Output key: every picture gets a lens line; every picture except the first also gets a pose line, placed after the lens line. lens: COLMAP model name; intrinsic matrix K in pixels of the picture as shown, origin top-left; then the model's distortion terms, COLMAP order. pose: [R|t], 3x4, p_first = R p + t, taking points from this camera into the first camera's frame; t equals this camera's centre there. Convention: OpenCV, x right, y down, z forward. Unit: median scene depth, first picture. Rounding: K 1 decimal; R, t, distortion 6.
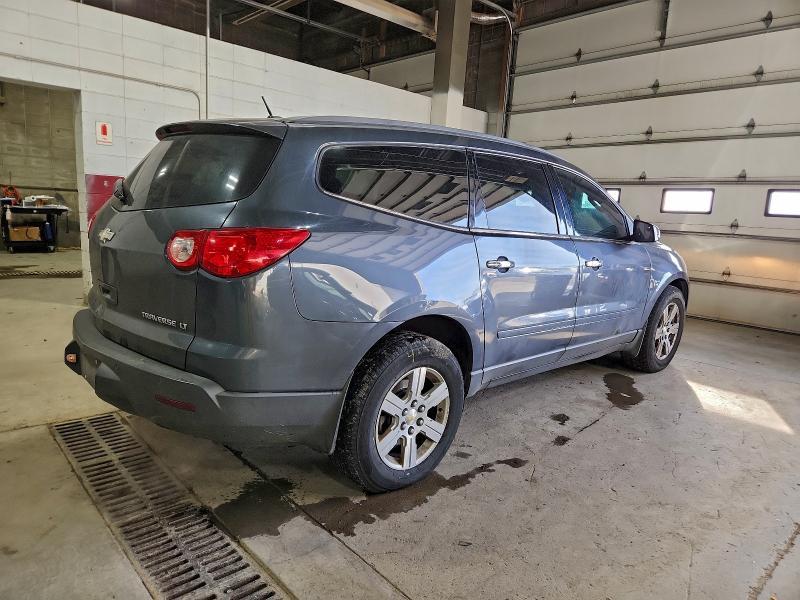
lens RADIAL K [[542.5, 0, 400.0], [0, 542.5, 300.0], [0, 0, 1]] dist [-0.000381, -0.000453]
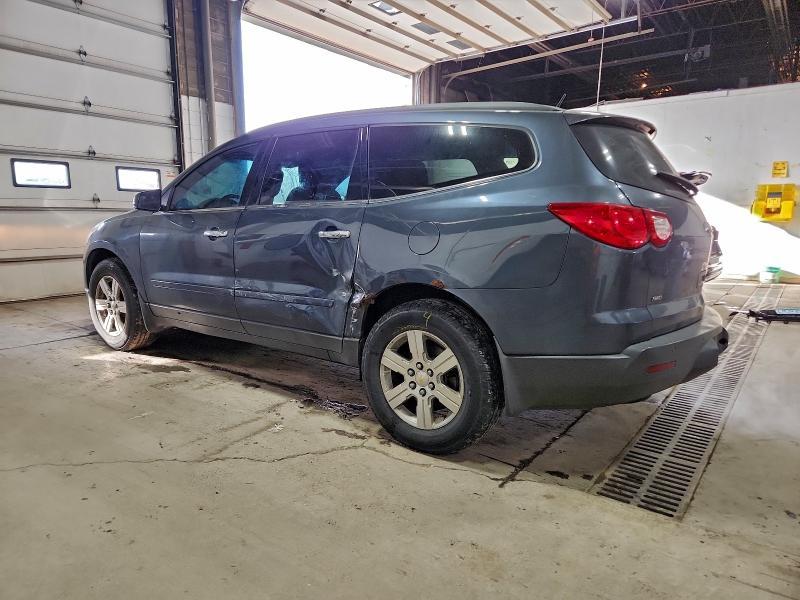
lens RADIAL K [[500.3, 0, 400.0], [0, 500.3, 300.0], [0, 0, 1]] dist [0.056932, 0.000321]
pose [[-0.151241, -0.231196, 0.961080, -0.654487], [0.145716, 0.956428, 0.253008, -0.157553], [-0.977698, 0.178310, -0.110962, 0.766017]]
